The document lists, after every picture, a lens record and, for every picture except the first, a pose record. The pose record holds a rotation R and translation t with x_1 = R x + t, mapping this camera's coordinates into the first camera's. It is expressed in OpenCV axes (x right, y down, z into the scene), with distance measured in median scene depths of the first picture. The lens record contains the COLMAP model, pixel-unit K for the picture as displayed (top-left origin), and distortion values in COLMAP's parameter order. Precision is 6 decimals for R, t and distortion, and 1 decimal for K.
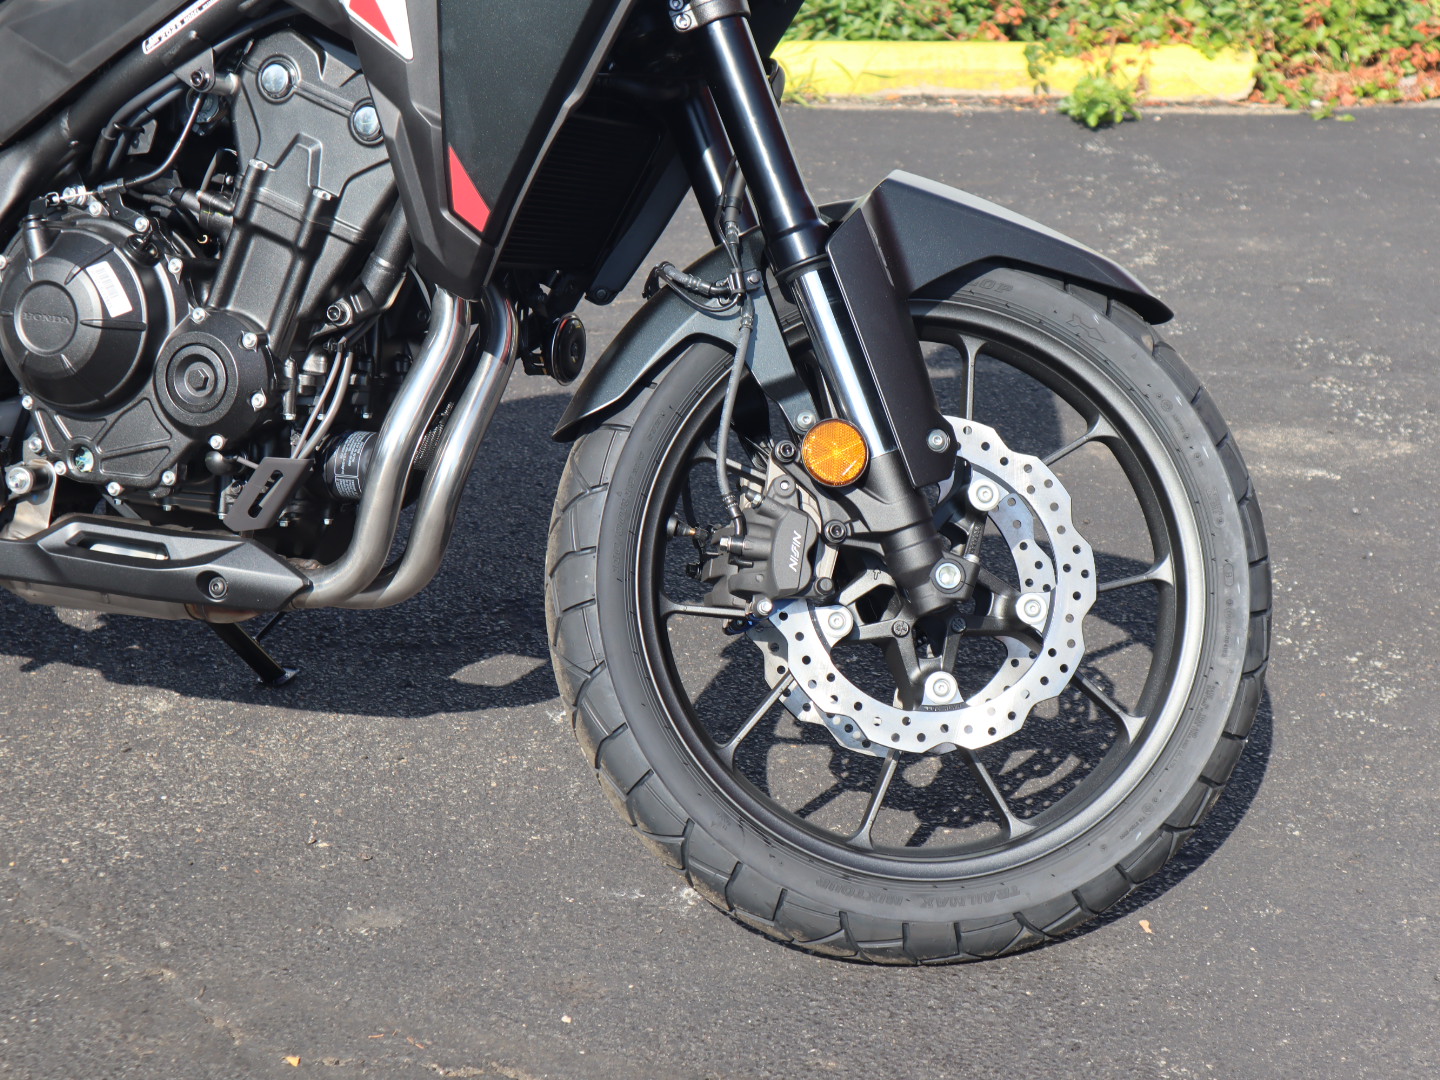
lens RADIAL K [[2513.1, 0, 733.1], [0, 2513.1, 533.9], [0, 0, 1]] dist [-0.001372, 0.000000]
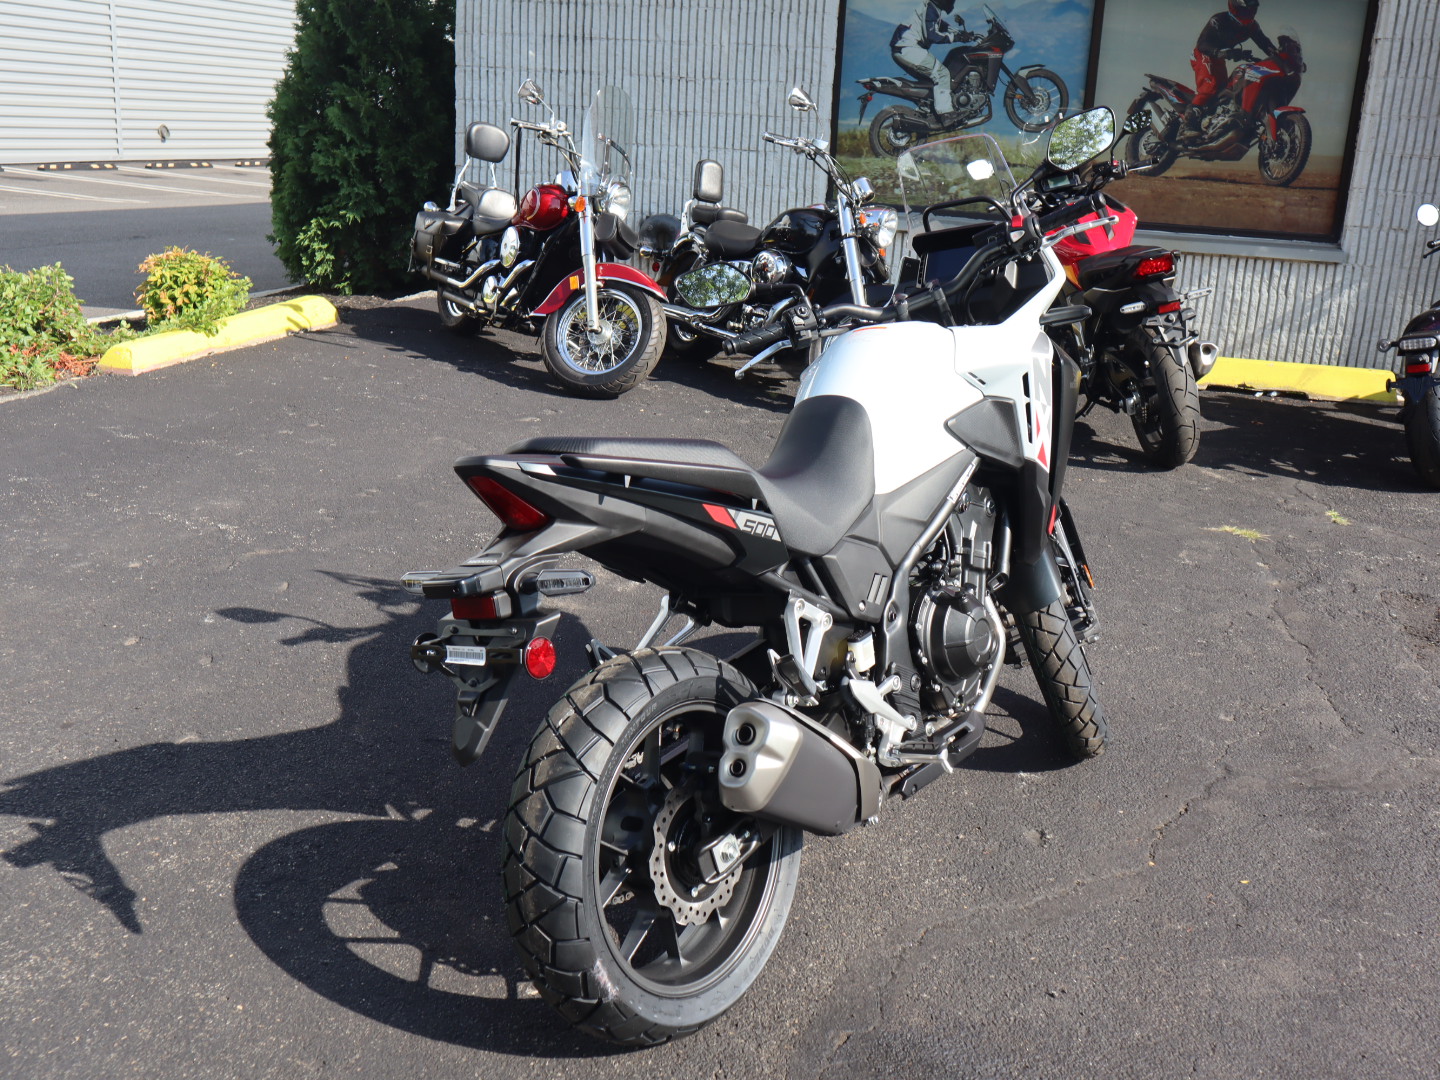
lens RADIAL K [[1481.6, 0, 724.0], [0, 1481.6, 541.7], [0, 0, 1]] dist [-0.000596, 0.000000]
pose [[0.274954, -0.267208, 0.923580, -1.382205], [0.255401, 0.946391, 0.197773, -0.437687], [-0.926915, 0.181505, 0.328459, 0.749940]]
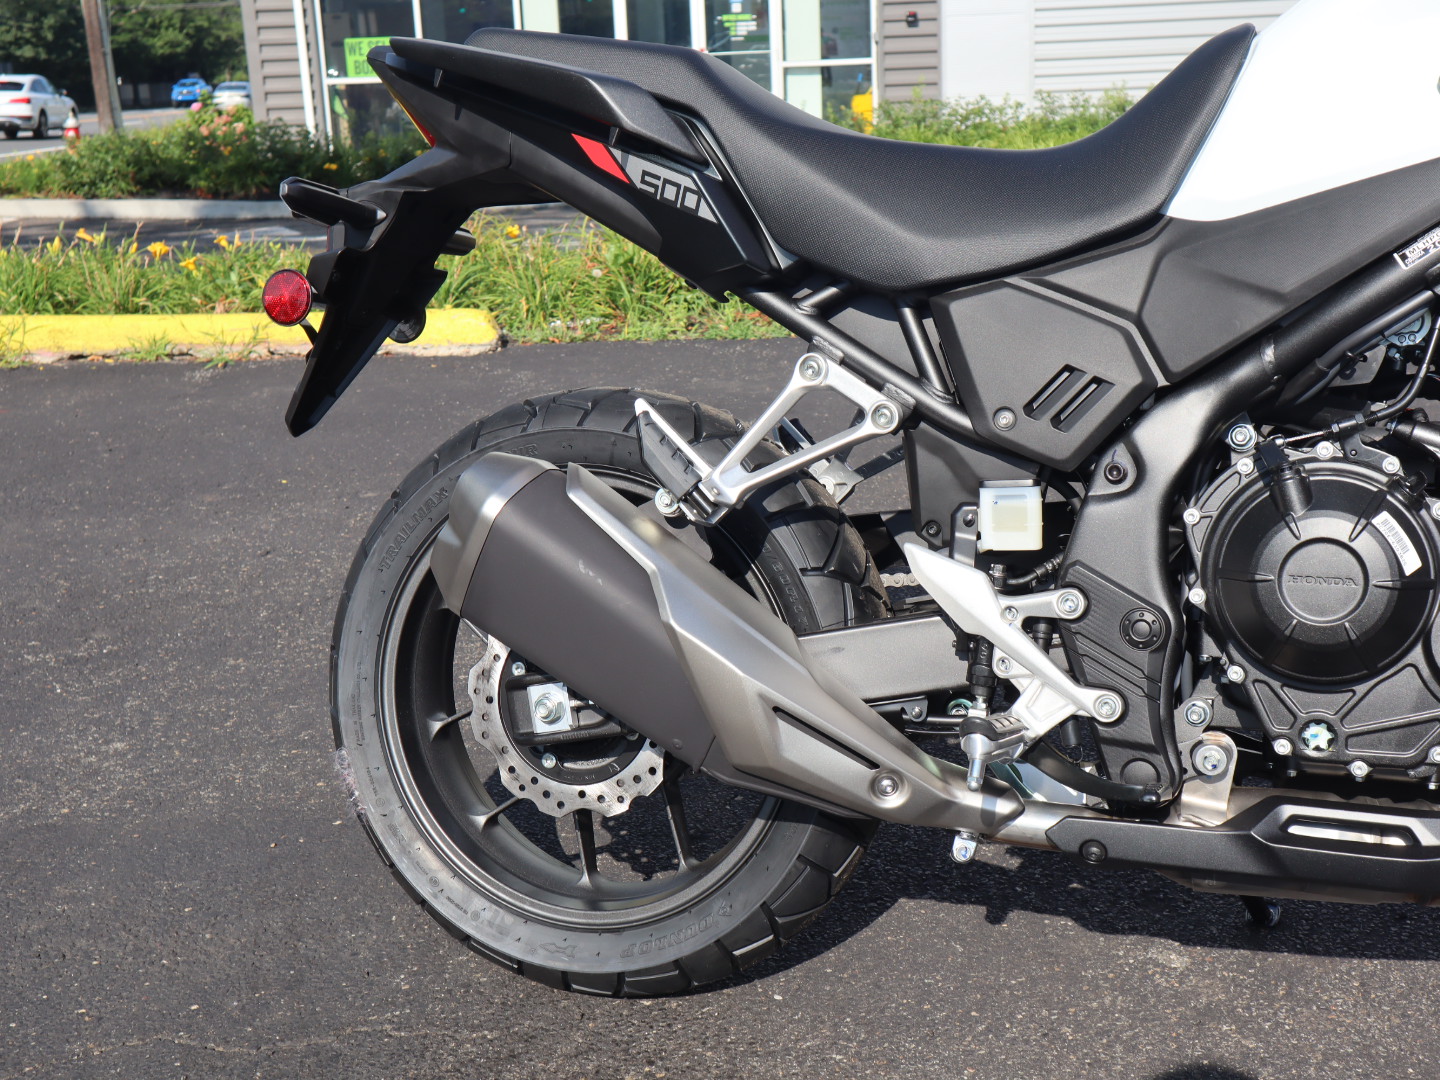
lens RADIAL K [[1711.4, 0, 727.6], [0, 1711.4, 539.2], [0, 0, 1]] dist [-0.004321, 0.000000]
pose [[0.998270, -0.058521, 0.005629, -0.459190], [0.058737, 0.996887, -0.052598, -0.078230], [-0.002533, 0.052838, 0.998600, 0.401476]]
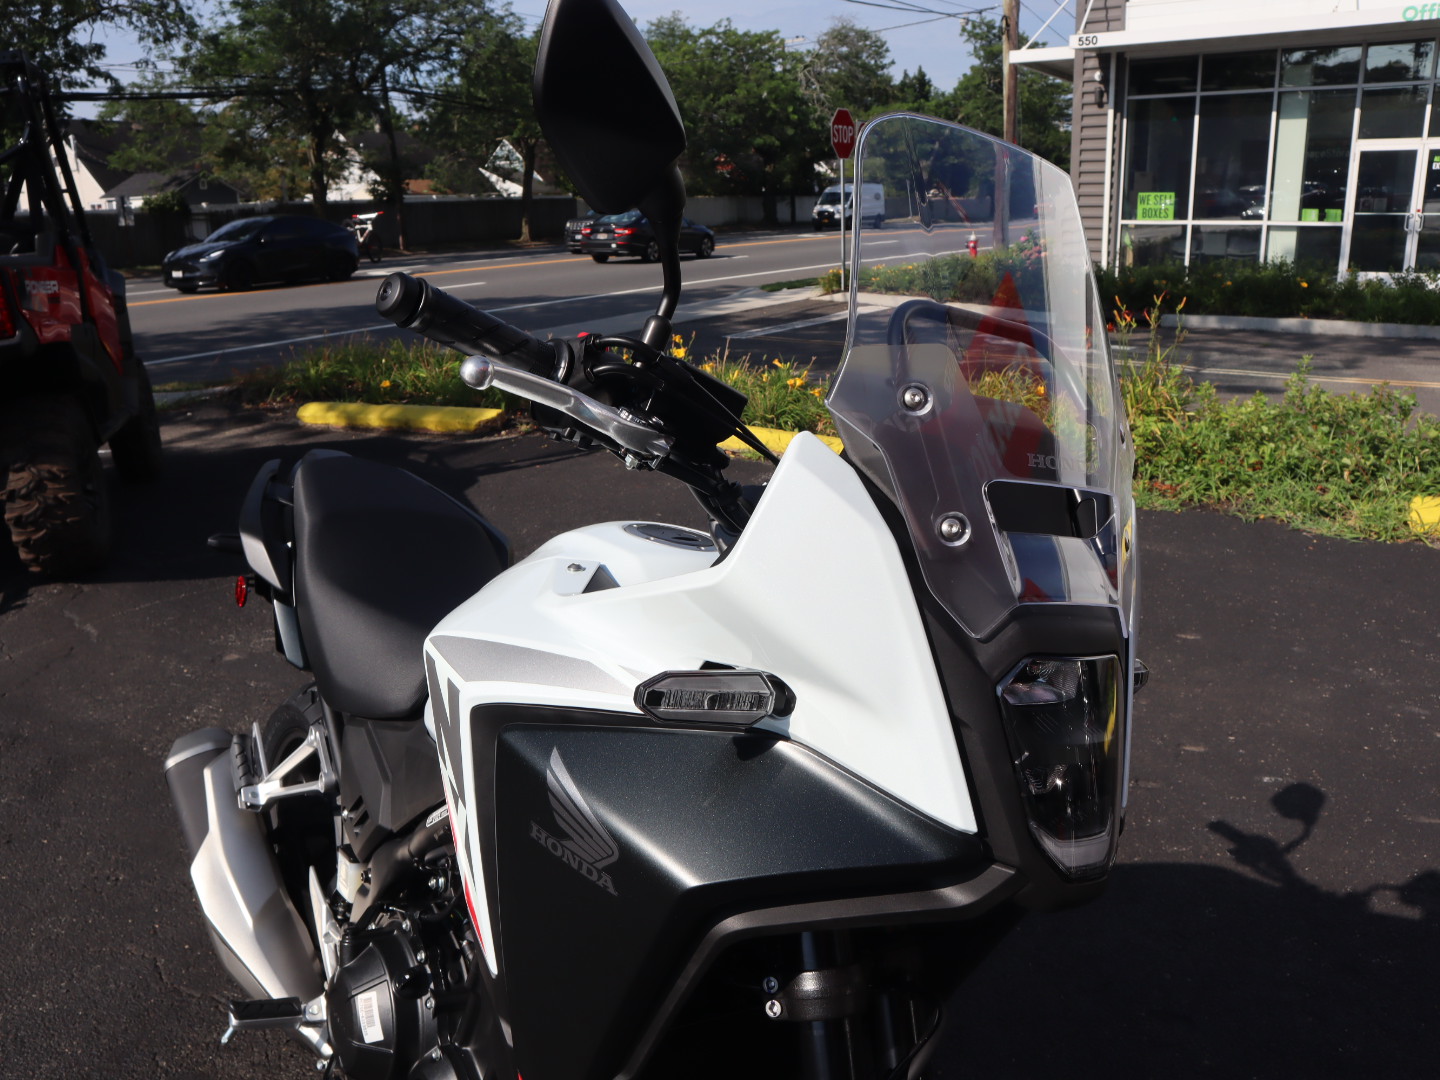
lens RADIAL K [[1167.5, 0, 721.5], [0, 1167.5, 552.5], [0, 0, 1]] dist [-0.102448, 0.073367]
pose [[0.825244, 0.129487, -0.549732, 0.147723], [-0.143534, 0.989489, 0.017600, -0.332786], [0.546232, 0.064381, 0.835156, 0.600944]]
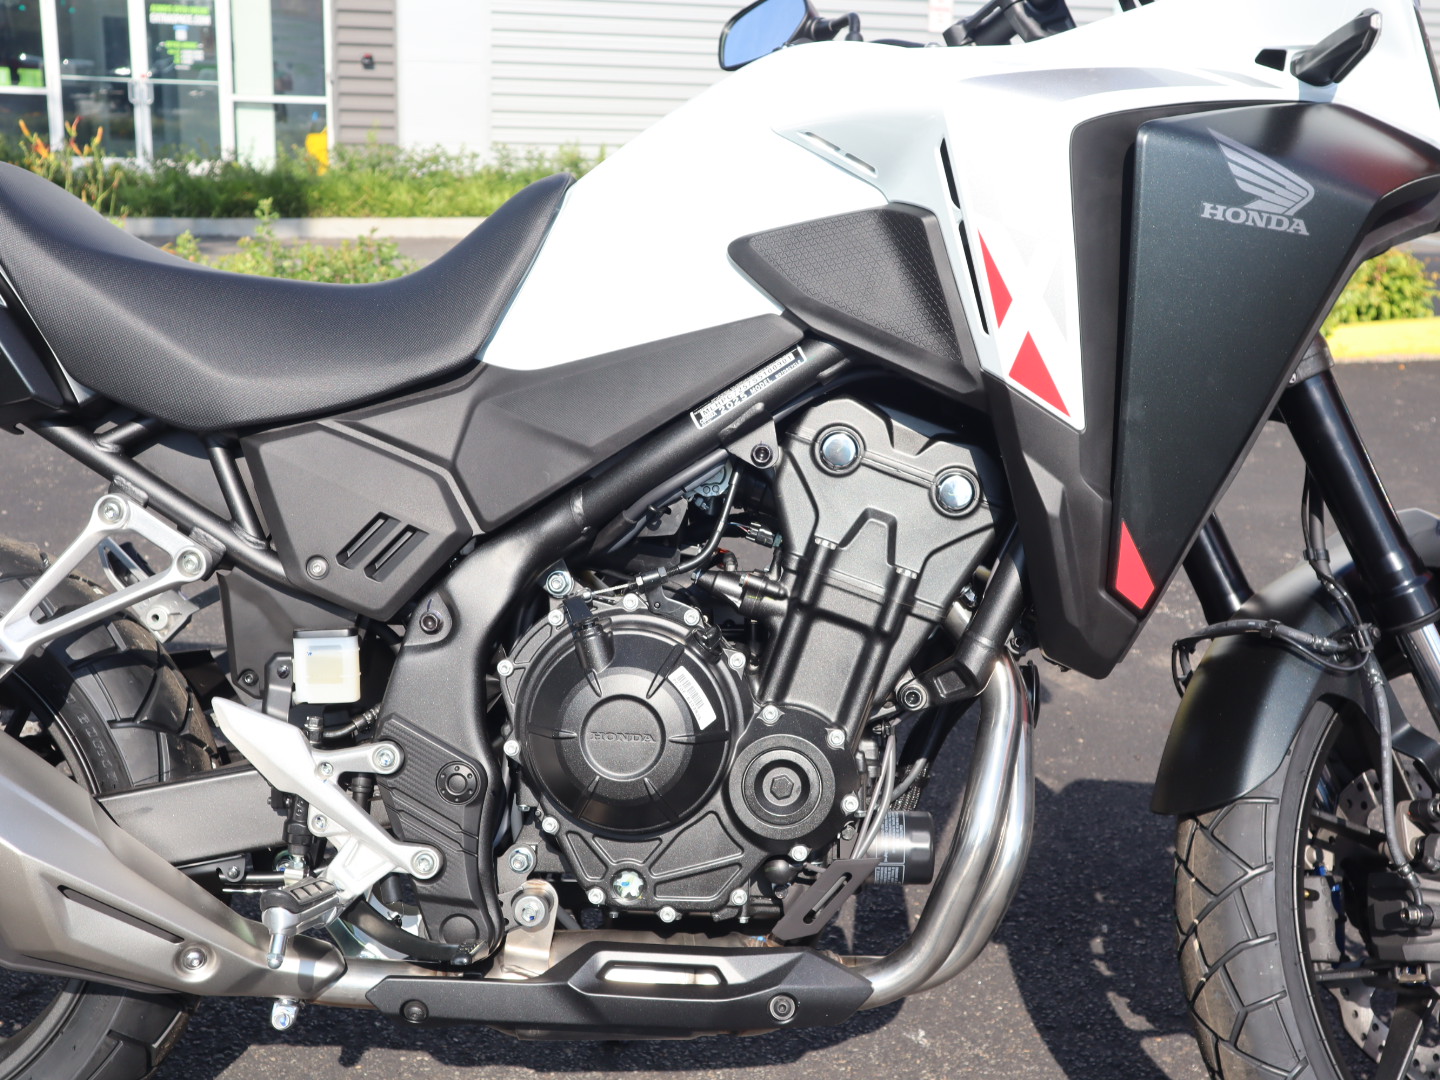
lens RADIAL K [[1711.4, 0, 733.7], [0, 1711.4, 543.0], [0, 0, 1]] dist [-0.004321, 0.000000]
pose [[0.948518, -0.065187, 0.309942, -0.398968], [0.084919, 0.995103, -0.050588, -0.114775], [-0.305126, 0.074304, 0.949409, 0.406578]]
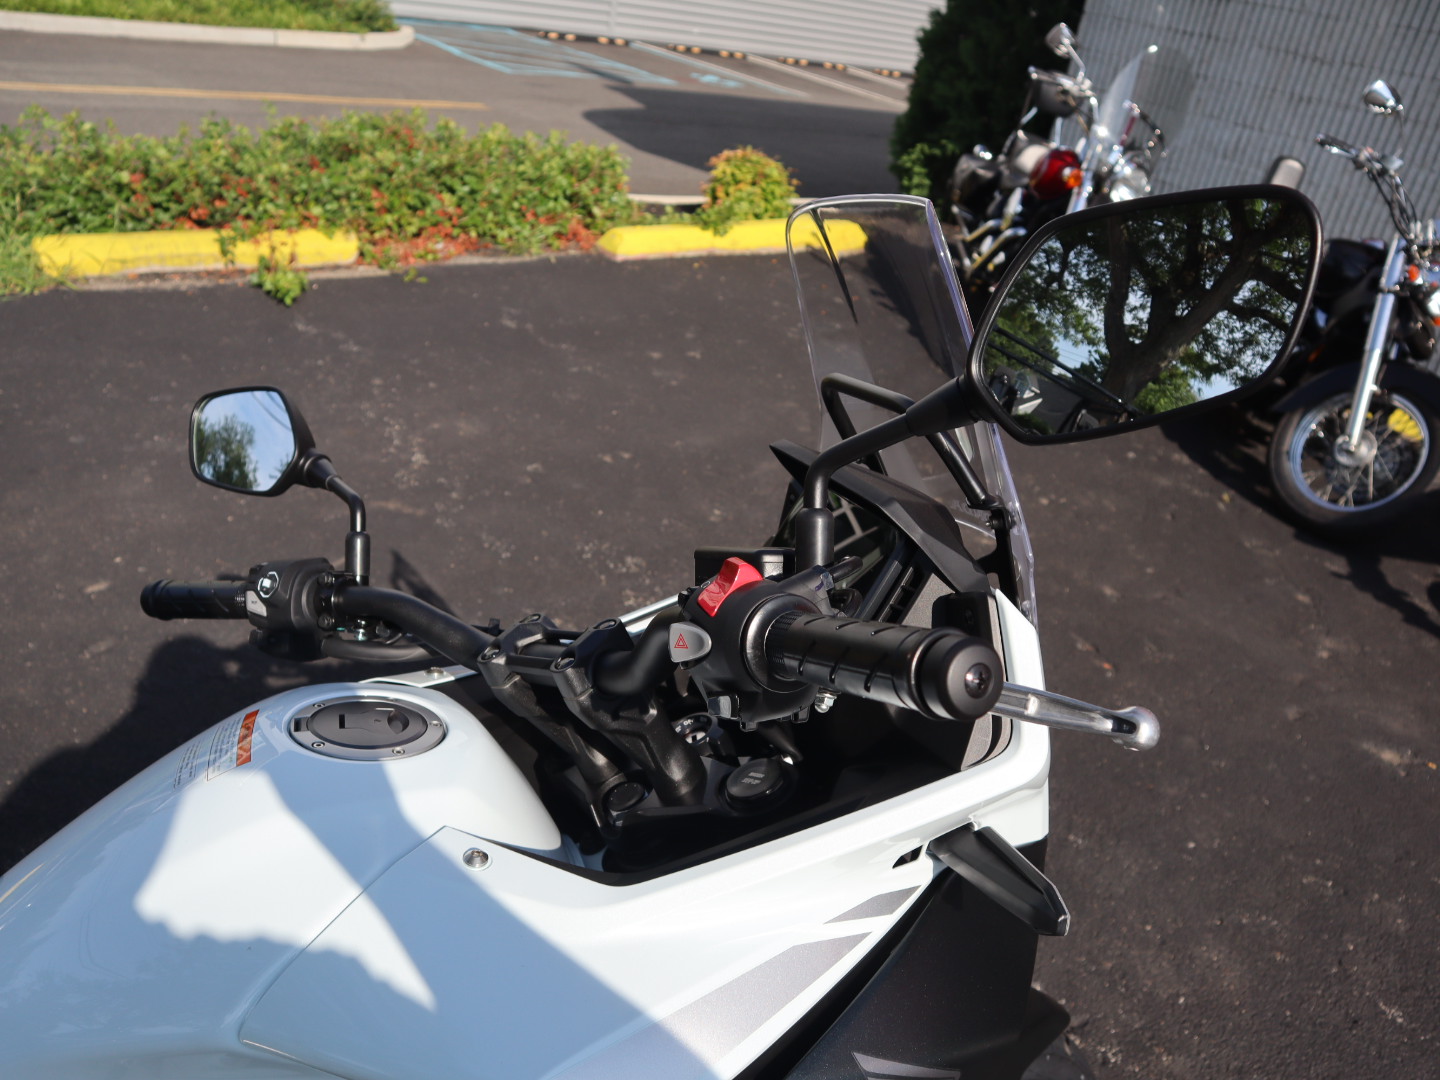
lens RADIAL K [[1122.2, 0, 721.9], [0, 1122.2, 546.2], [0, 0, 1]] dist [-0.120337, 0.077694]
pose [[0.778936, -0.195352, 0.595899, -0.234696], [0.054499, 0.967734, 0.246011, -0.449040], [-0.624731, -0.159151, 0.764449, 0.708124]]
